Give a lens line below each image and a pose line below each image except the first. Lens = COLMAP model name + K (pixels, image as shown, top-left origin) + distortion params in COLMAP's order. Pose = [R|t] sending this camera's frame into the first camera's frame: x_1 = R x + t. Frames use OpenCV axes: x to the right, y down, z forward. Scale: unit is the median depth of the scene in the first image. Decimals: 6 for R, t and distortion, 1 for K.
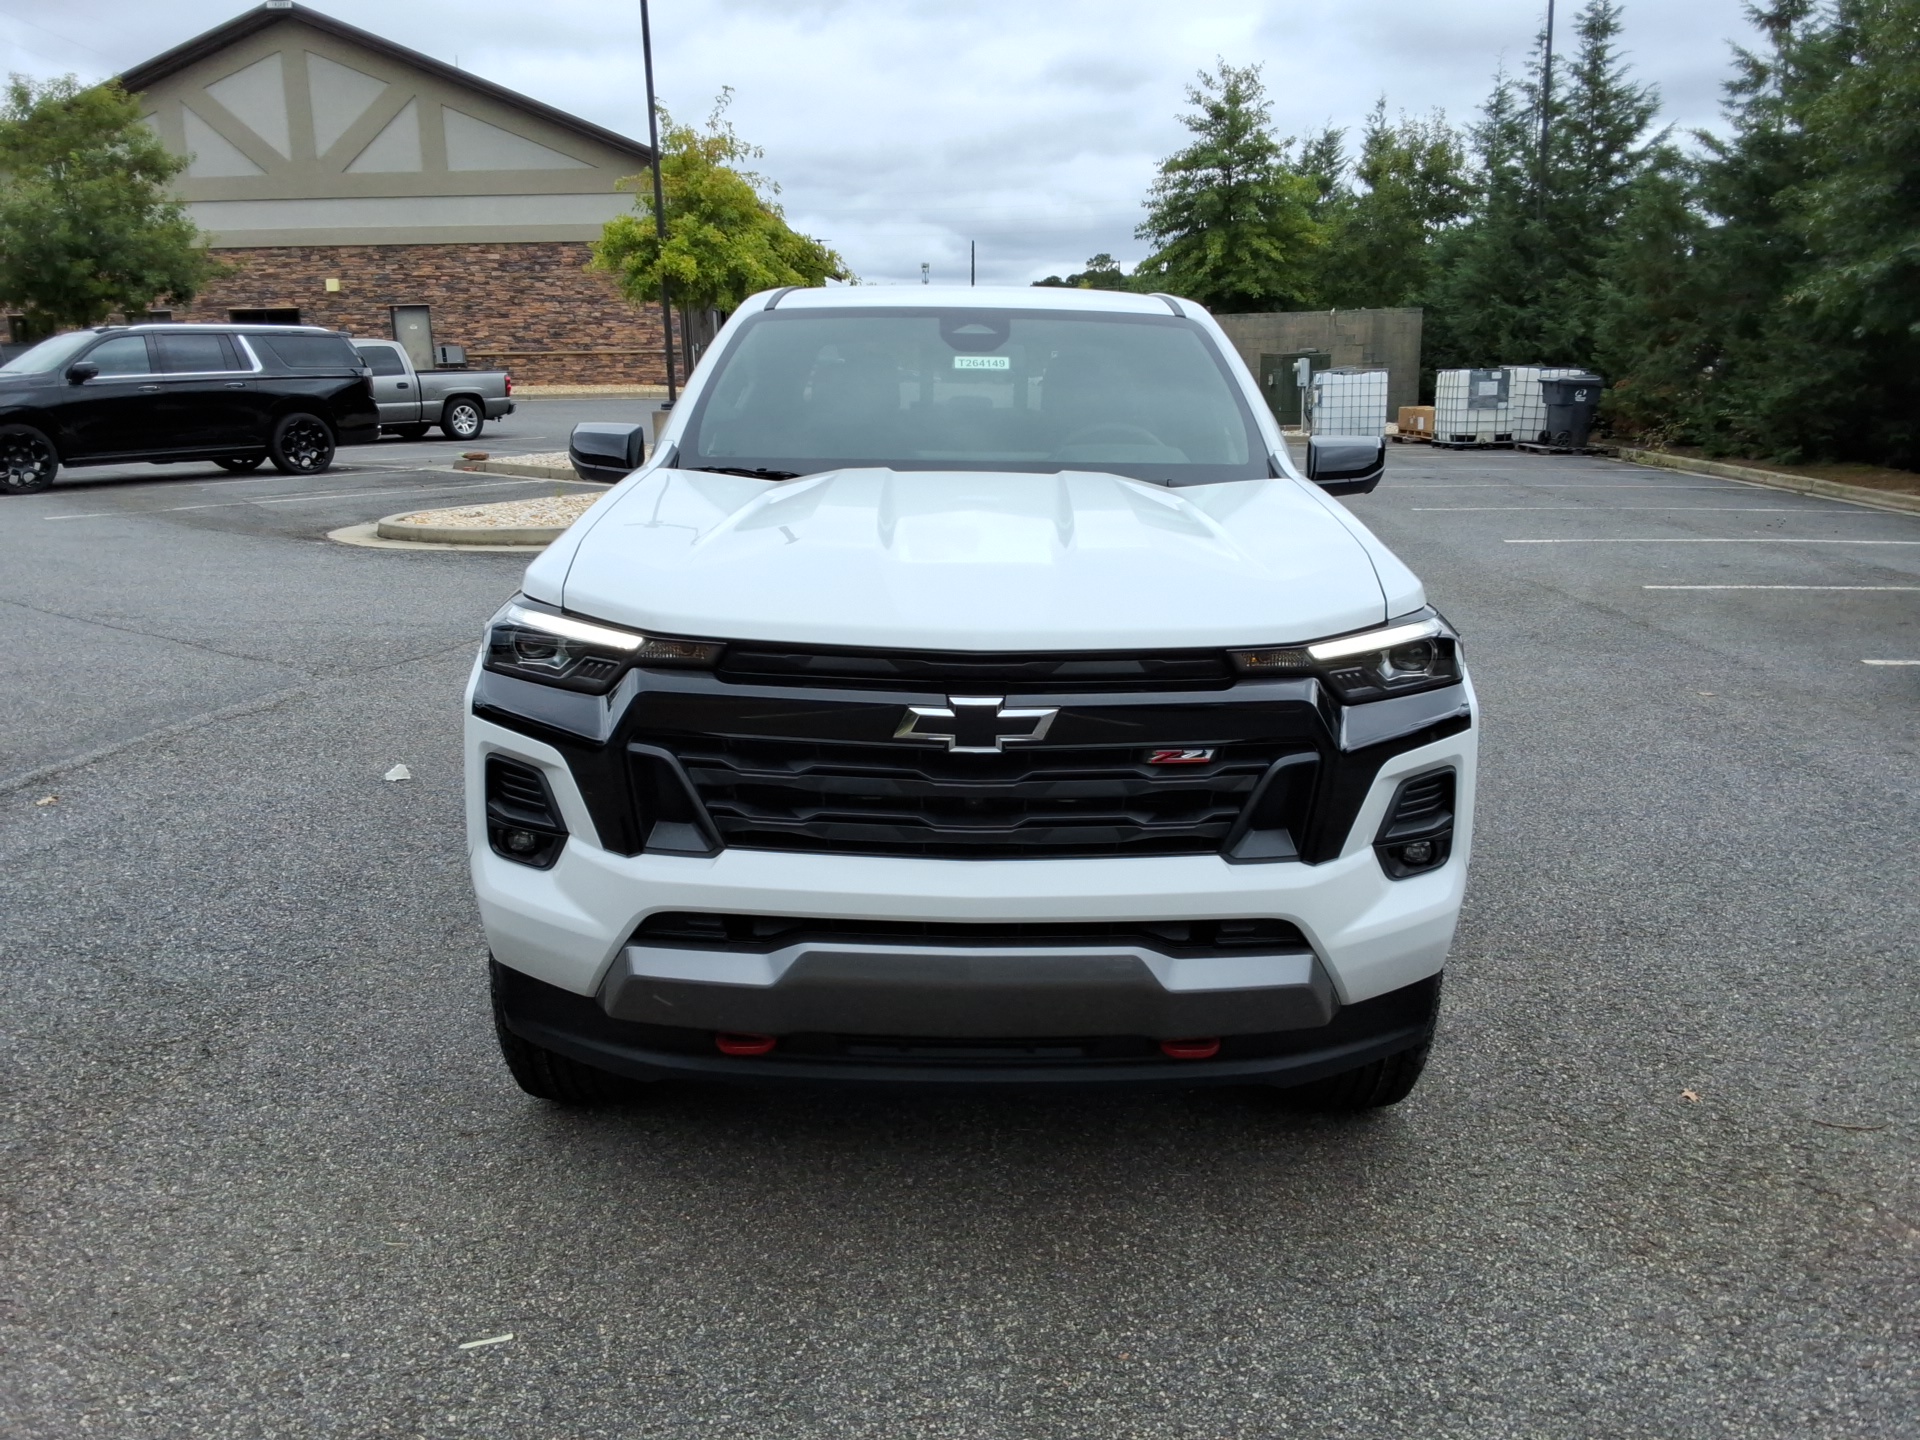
lens RADIAL K [[1544.3, 0, 975.6], [0, 1544.3, 709.5], [0, 0, 1]] dist [0.110192, -0.181900]
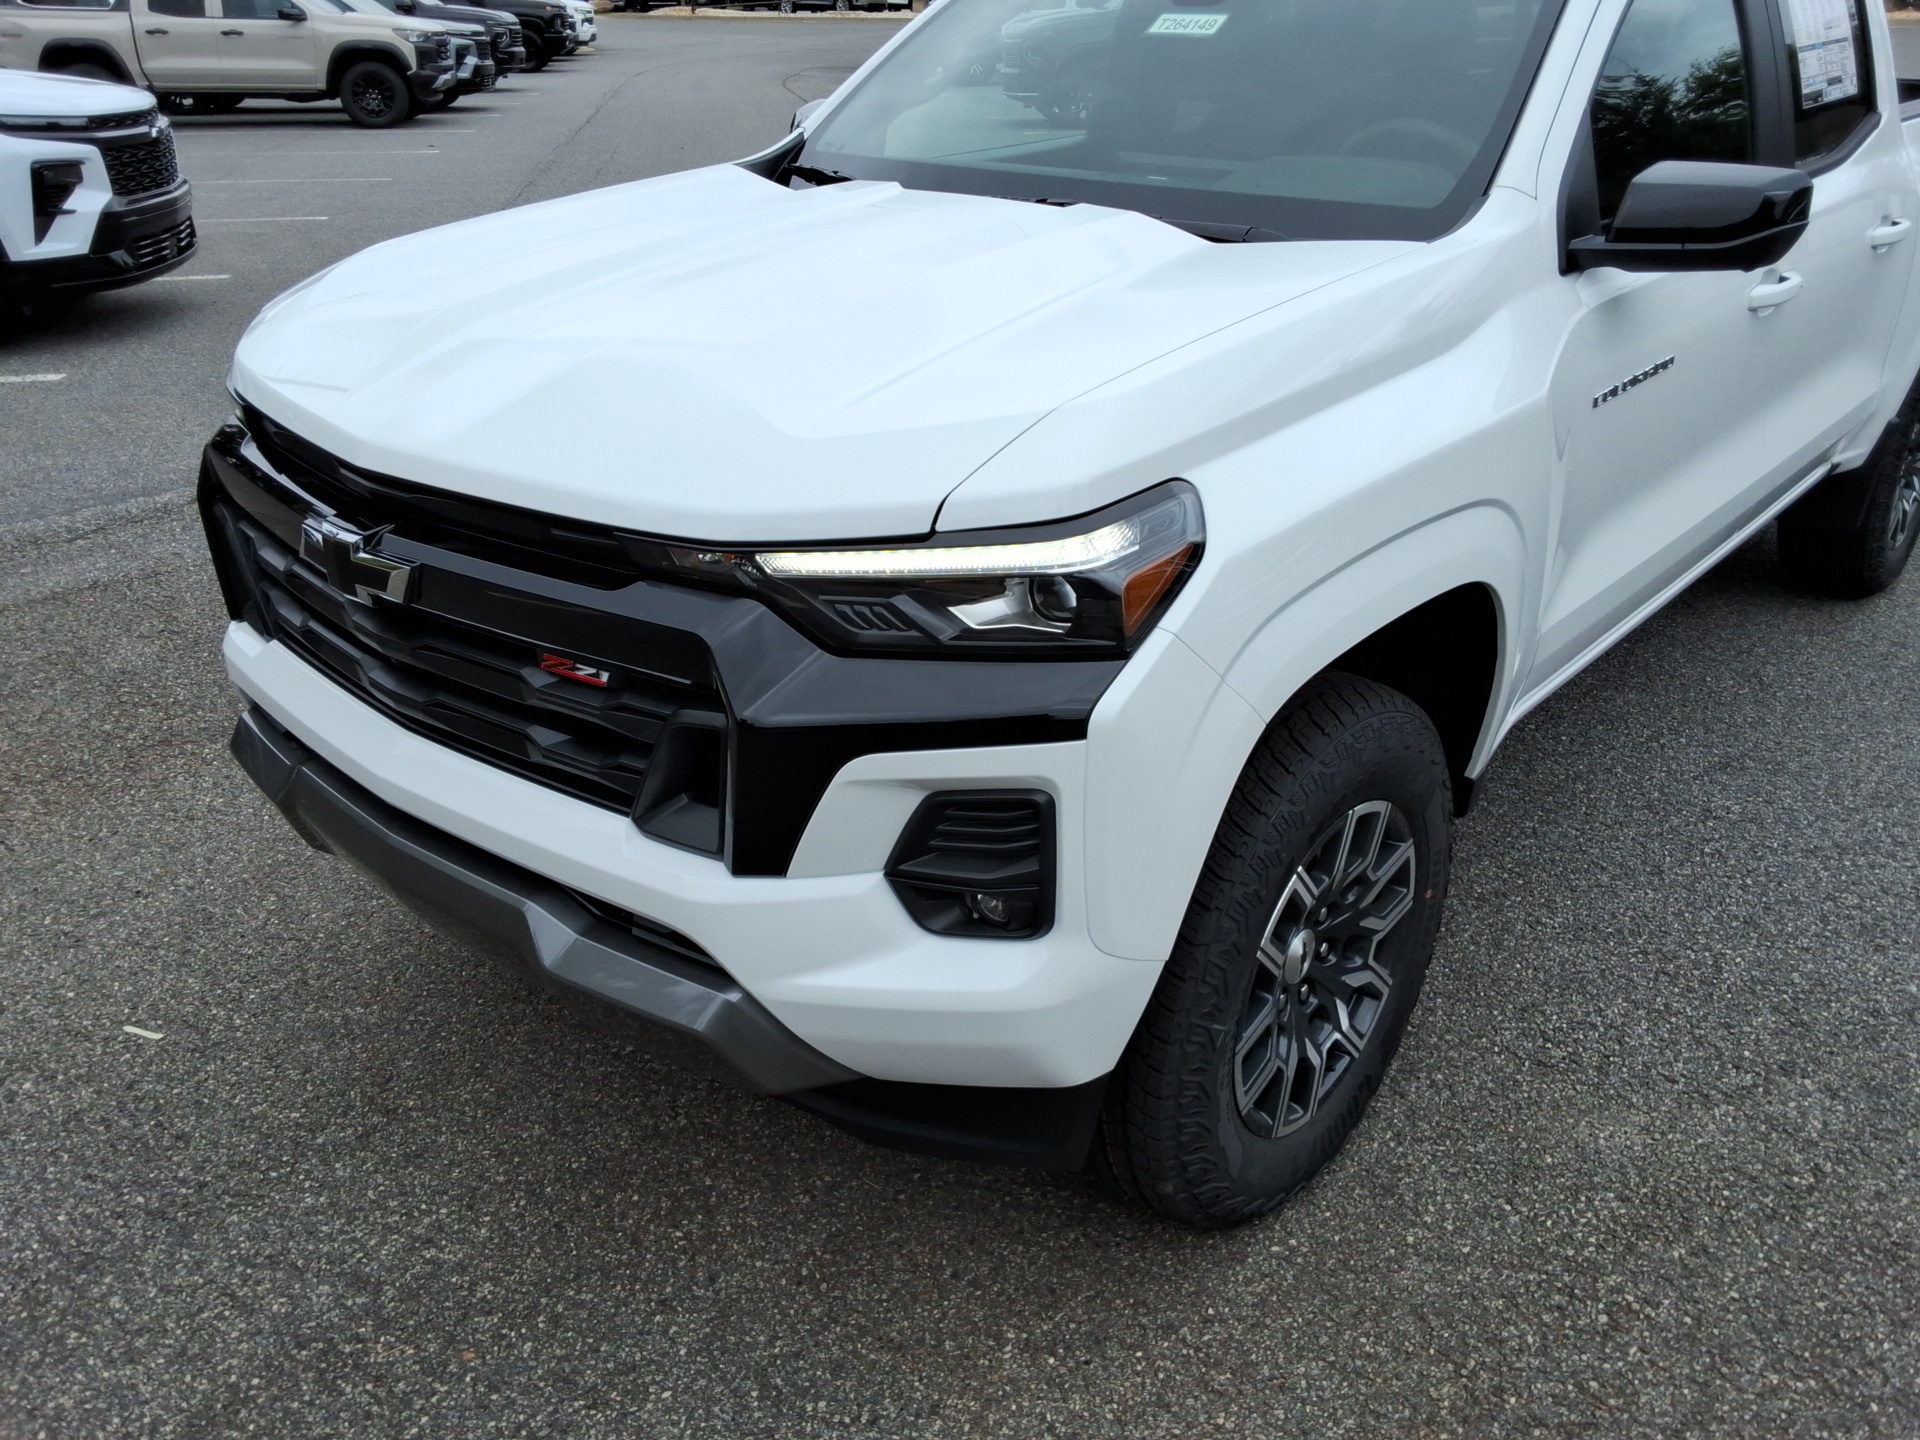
lens RADIAL K [[1554.9, 0, 978.8], [0, 1554.9, 705.8], [0, 0, 1]] dist [0.095326, -0.143973]
pose [[0.748328, 0.267264, -0.607104, 0.050114], [-0.133233, 0.957147, 0.257136, -0.011421], [0.649811, -0.111536, 0.751868, 0.041841]]
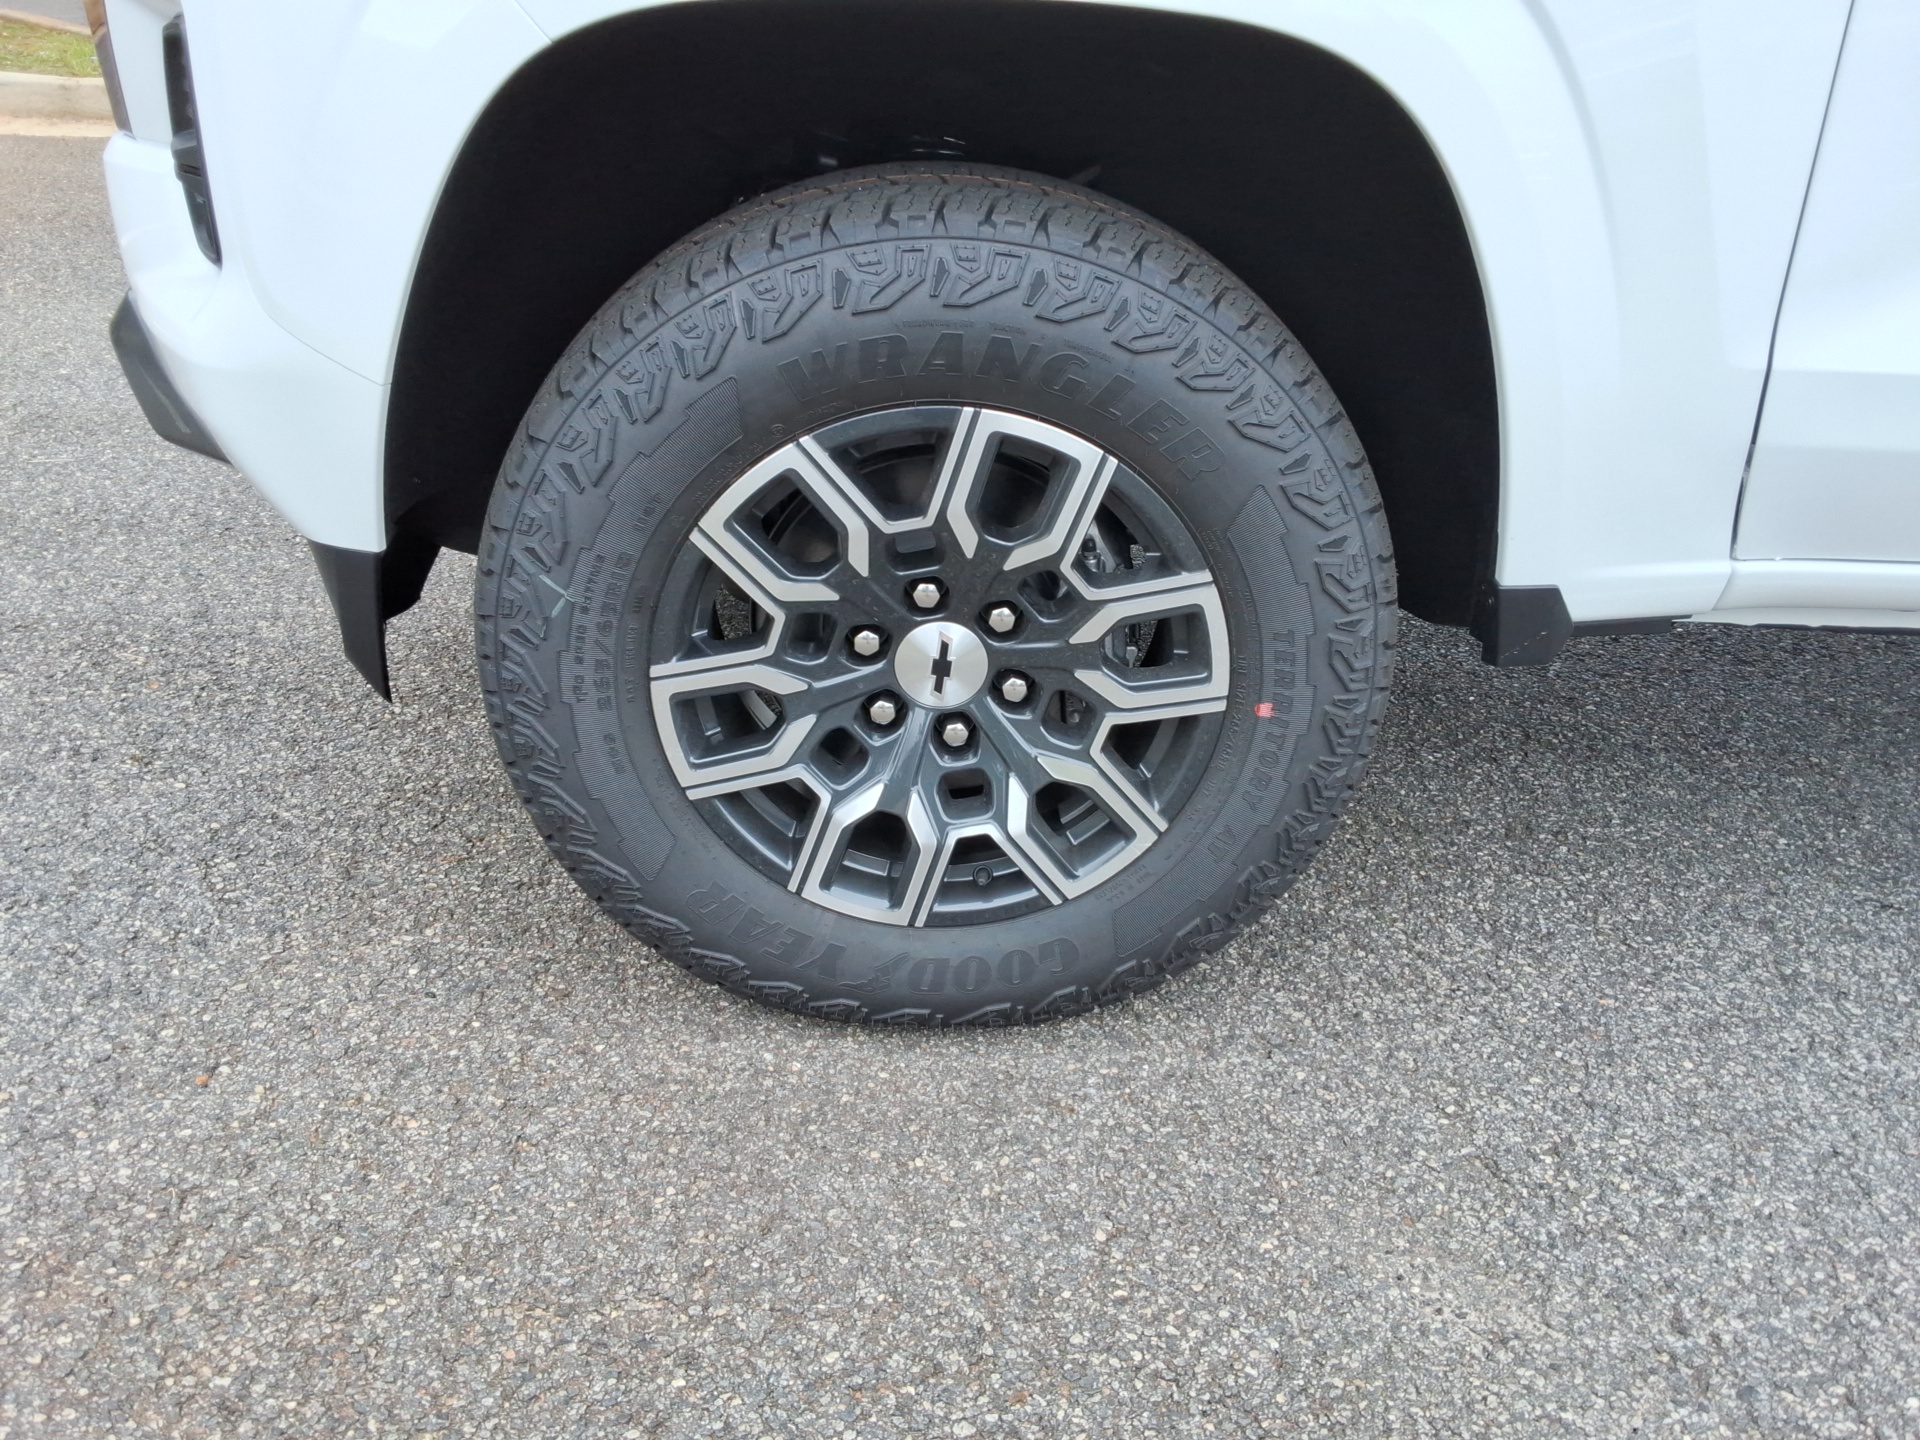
lens RADIAL K [[1544.3, 0, 975.6], [0, 1544.3, 709.5], [0, 0, 1]] dist [0.110192, -0.181900]
pose [[0.011991, 0.447810, -0.894049, 0.059840], [-0.268379, 0.862747, 0.428532, -0.003217], [0.963239, 0.234805, 0.130528, 0.093023]]
